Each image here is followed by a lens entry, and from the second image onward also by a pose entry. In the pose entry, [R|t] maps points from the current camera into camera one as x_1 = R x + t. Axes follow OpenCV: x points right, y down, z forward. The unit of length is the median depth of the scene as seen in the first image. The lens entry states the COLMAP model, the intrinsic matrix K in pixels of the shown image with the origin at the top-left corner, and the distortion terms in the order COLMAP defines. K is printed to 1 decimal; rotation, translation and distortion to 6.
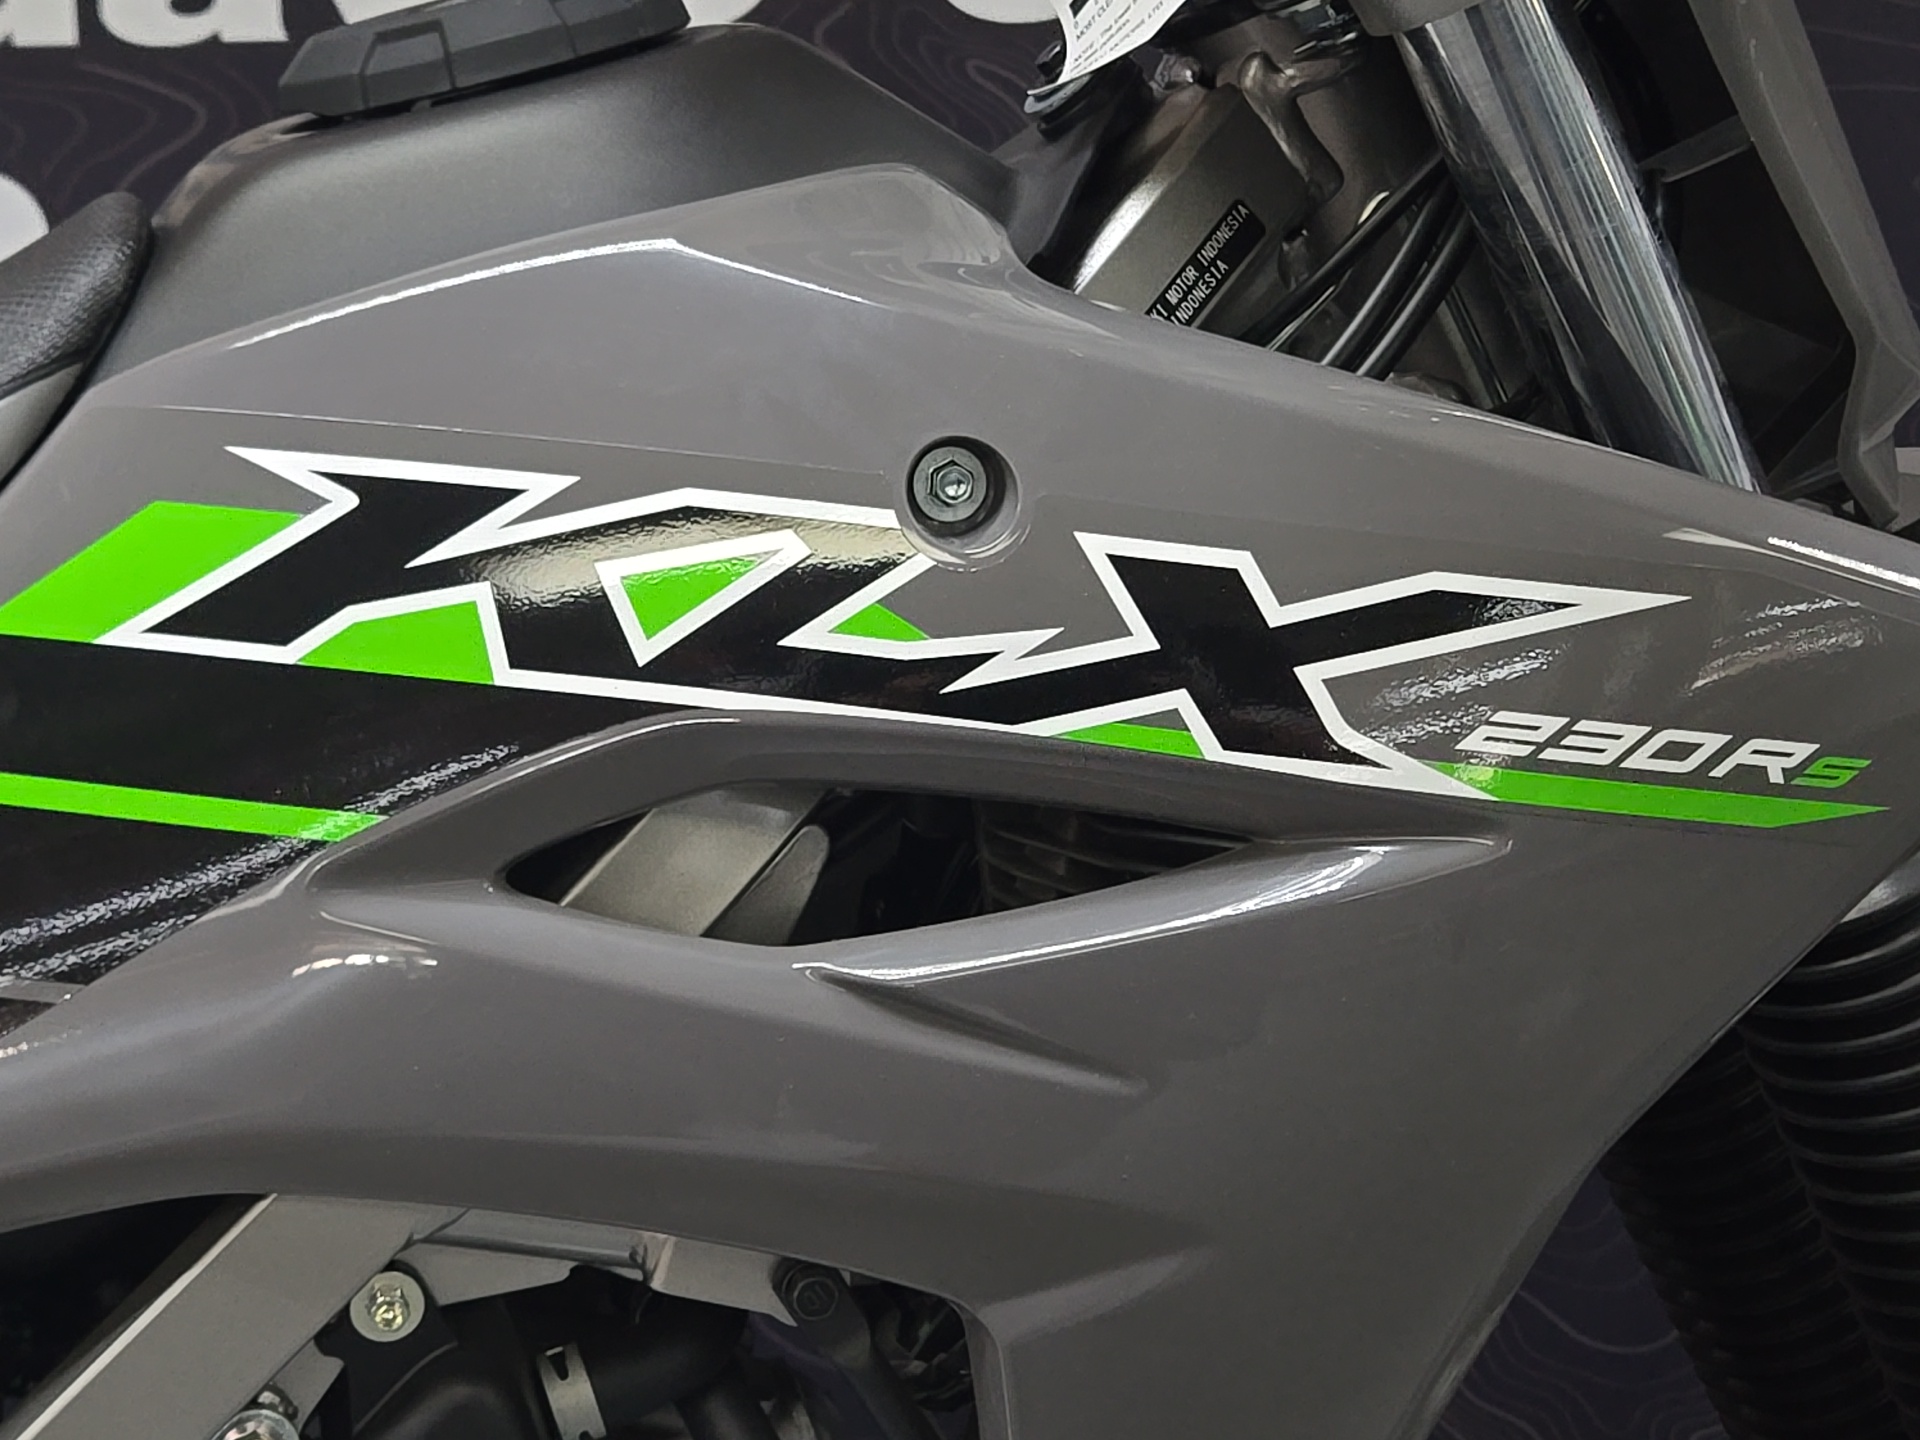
lens RADIAL K [[3173.4, 0, 960.0], [0, 3173.4, 720.0], [0, 0, 1]] dist [0.098607, -0.159655]
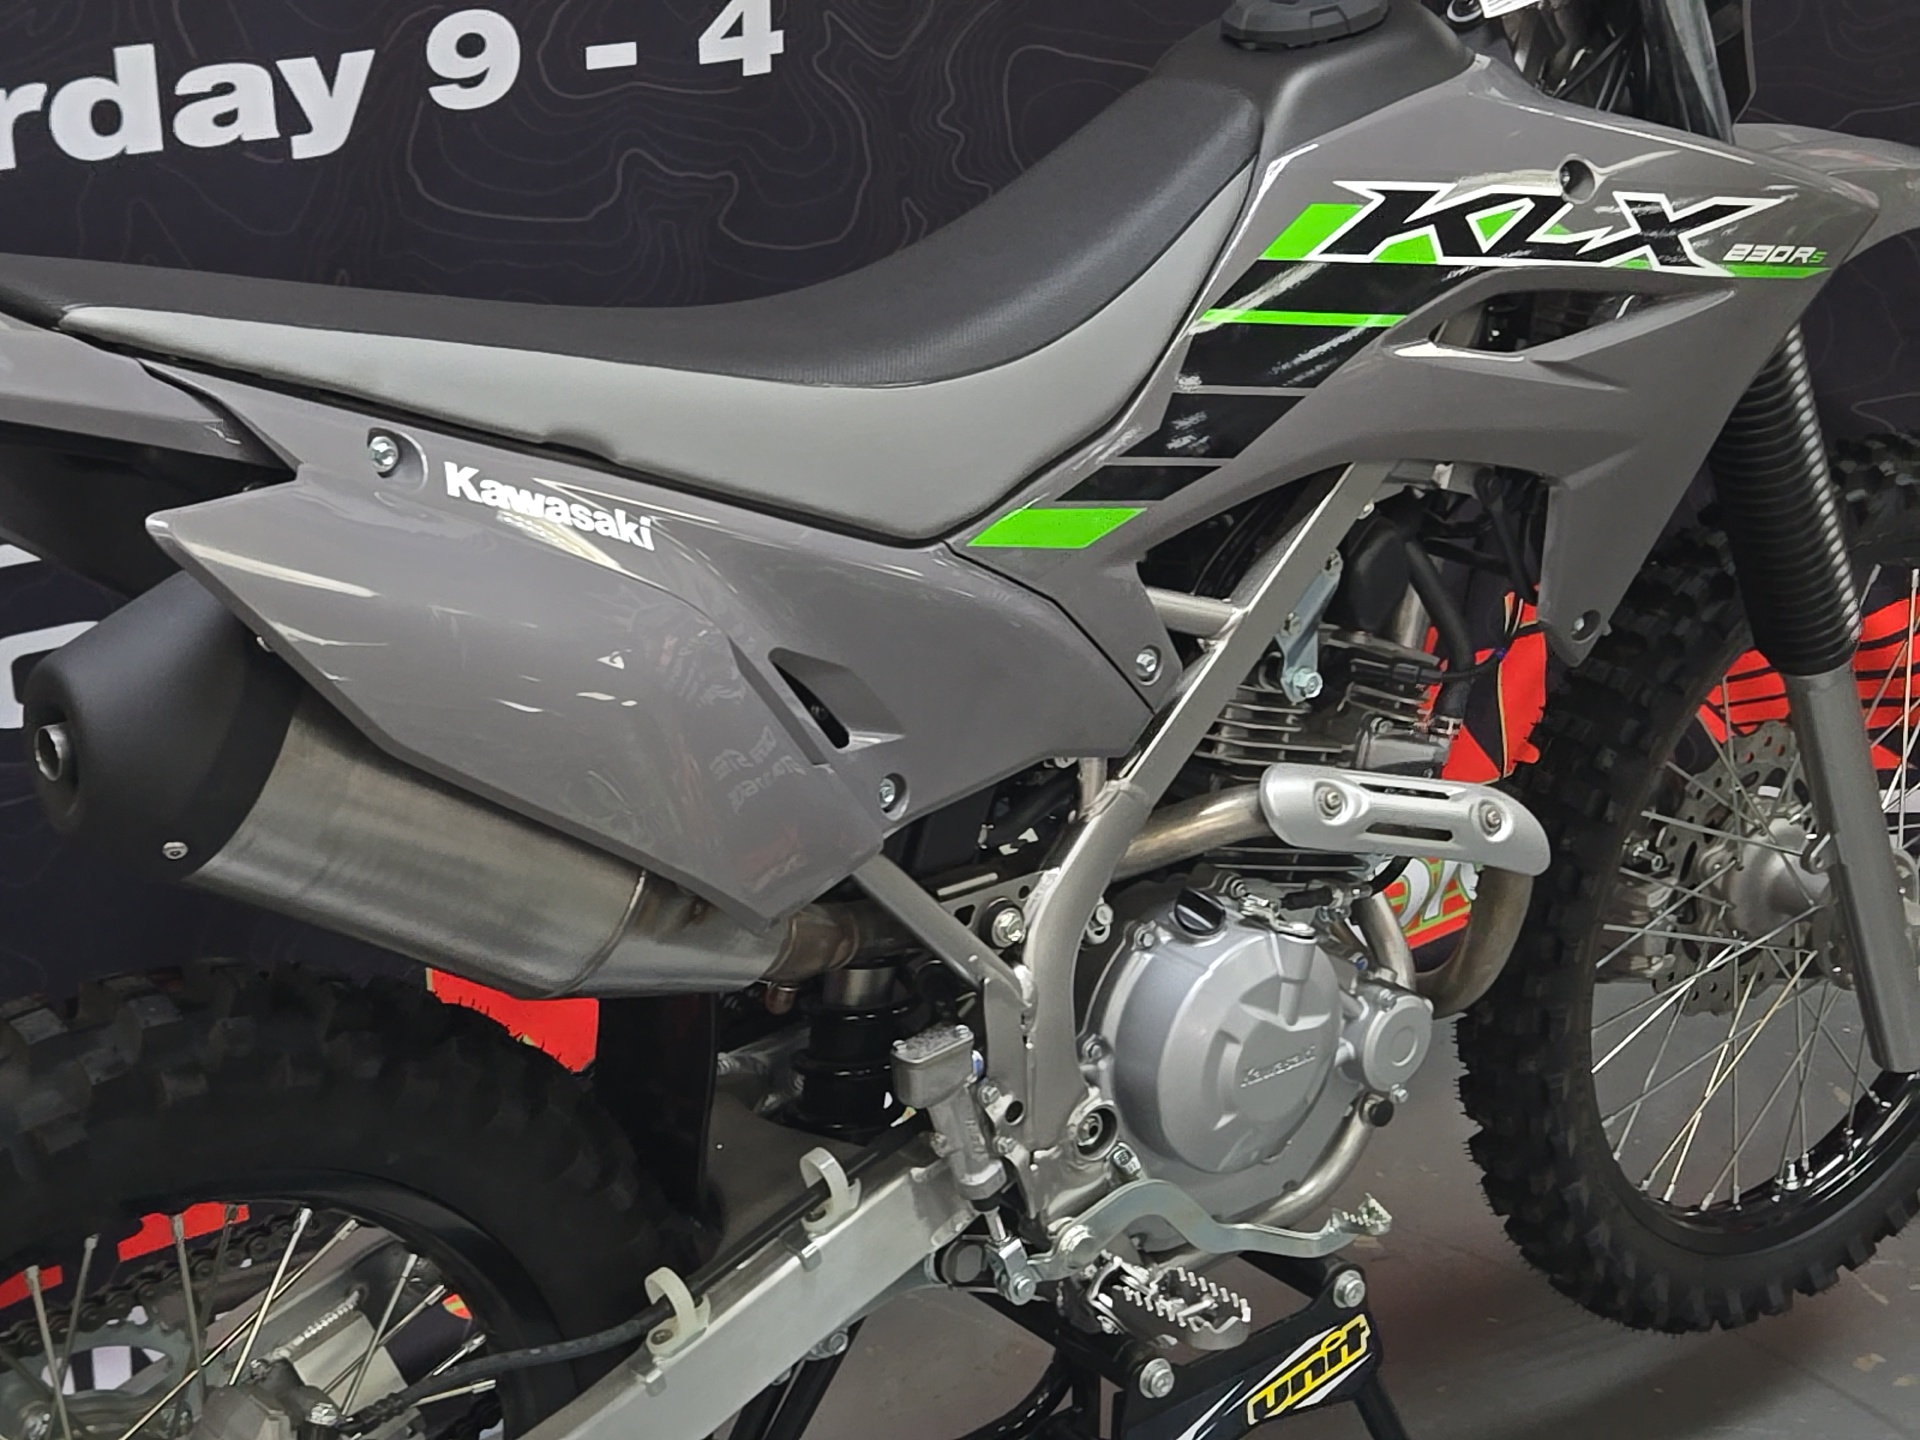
lens RADIAL K [[3173.4, 0, 960.0], [0, 3173.4, 720.0], [0, 0, 1]] dist [0.098607, -0.159655]
pose [[0.899851, -0.134903, 0.414811, -1.717580], [0.075701, 0.984841, 0.156068, -0.083485], [-0.429577, -0.109036, 0.896423, -1.339744]]
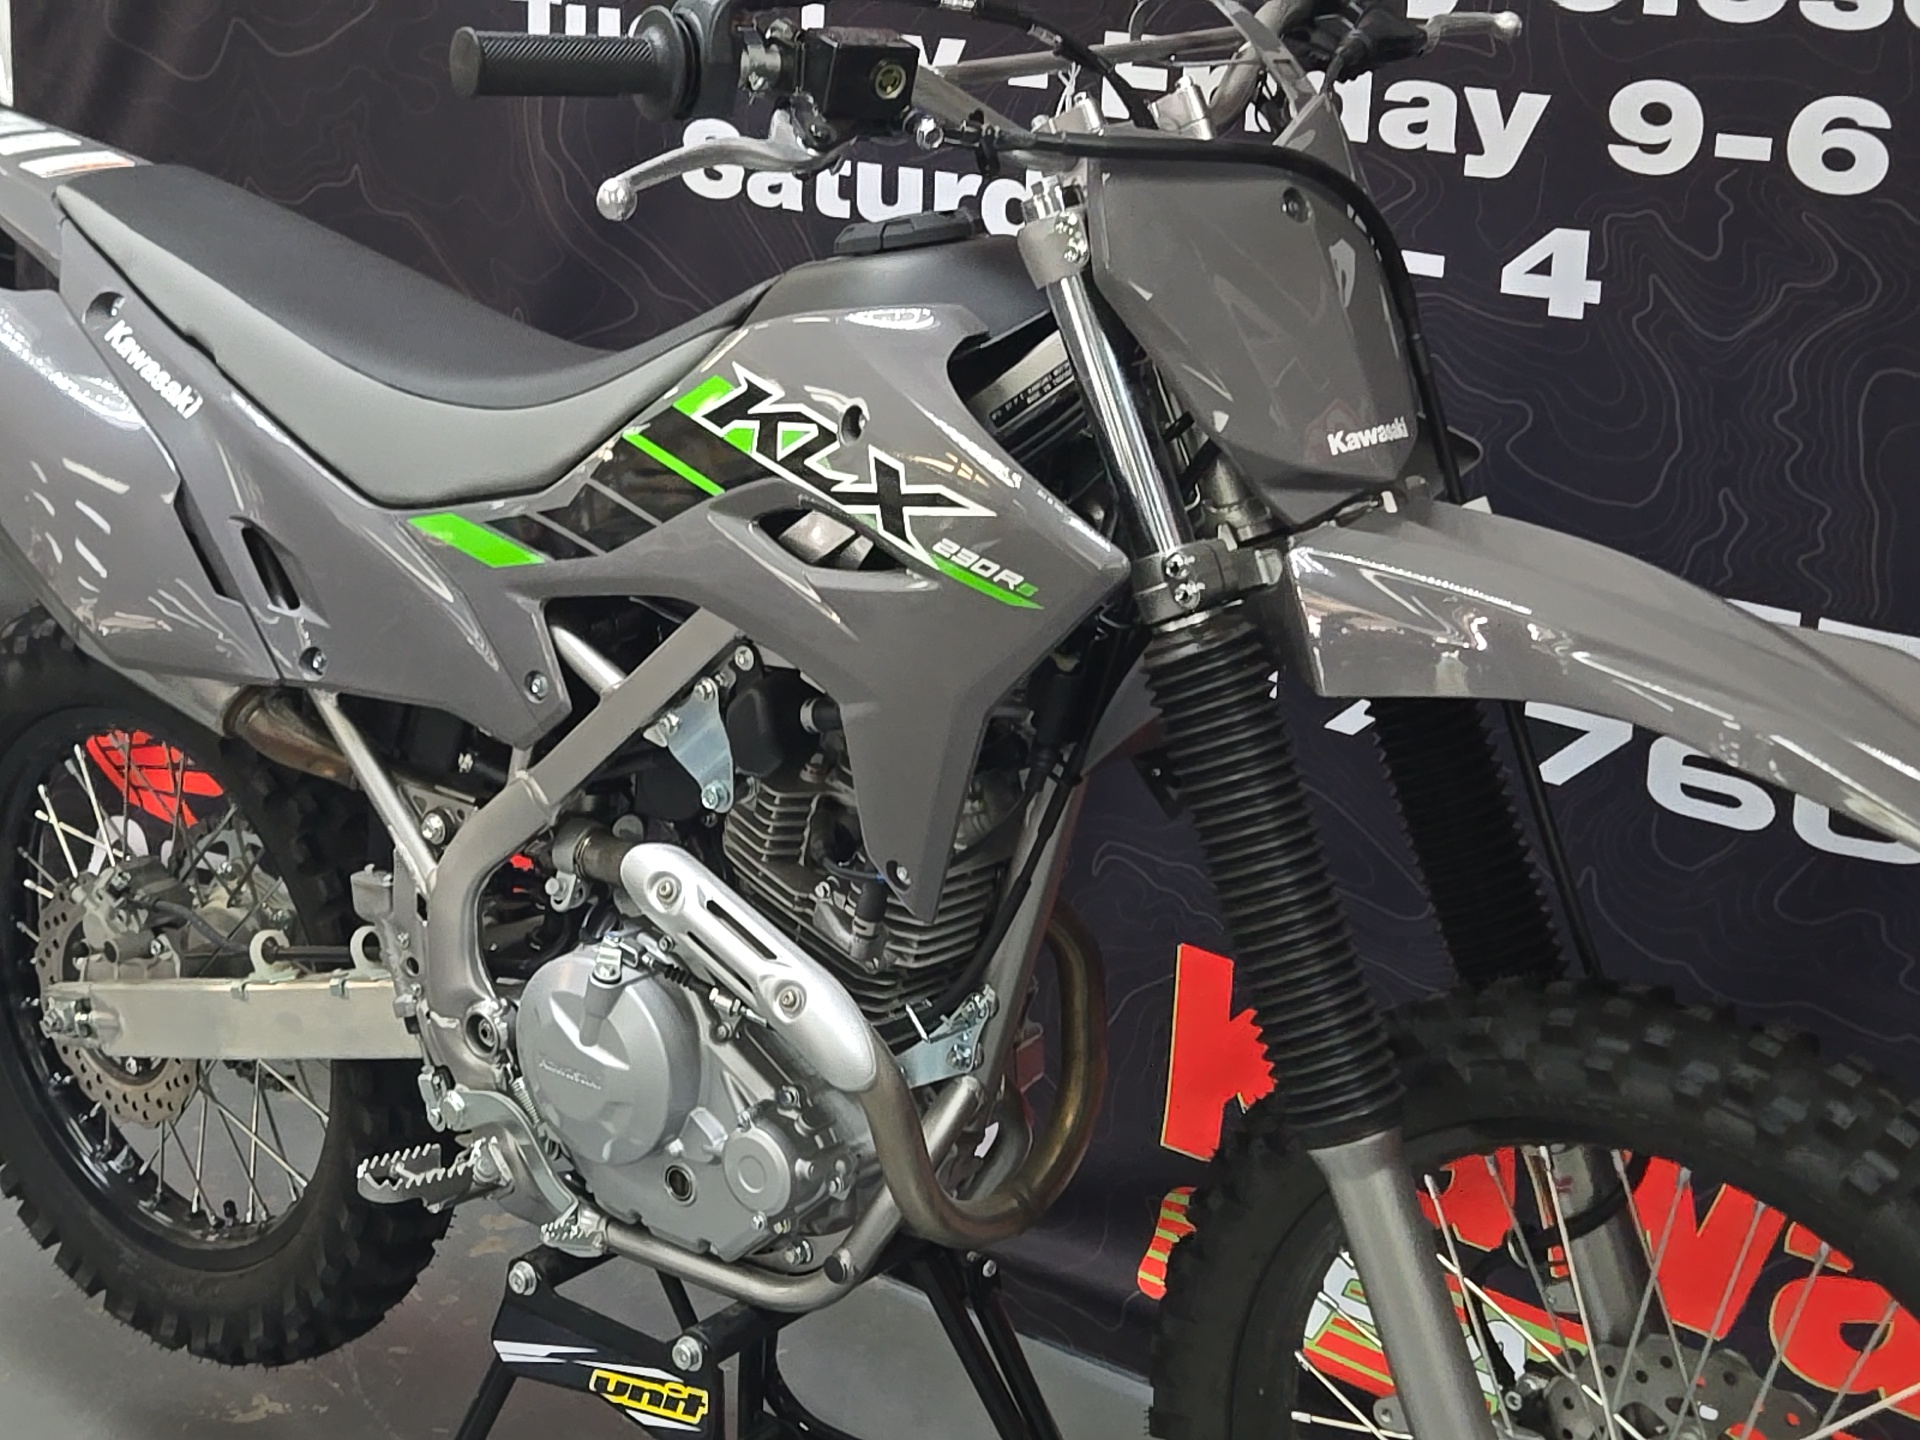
lens RADIAL K [[3173.4, 0, 960.0], [0, 3173.4, 720.0], [0, 0, 1]] dist [0.098607, -0.159655]
pose [[0.601114, 0.268897, -0.752566, 2.328483], [-0.195580, 0.962556, 0.187707, -0.377384], [0.774861, 0.034353, 0.631197, -0.756635]]
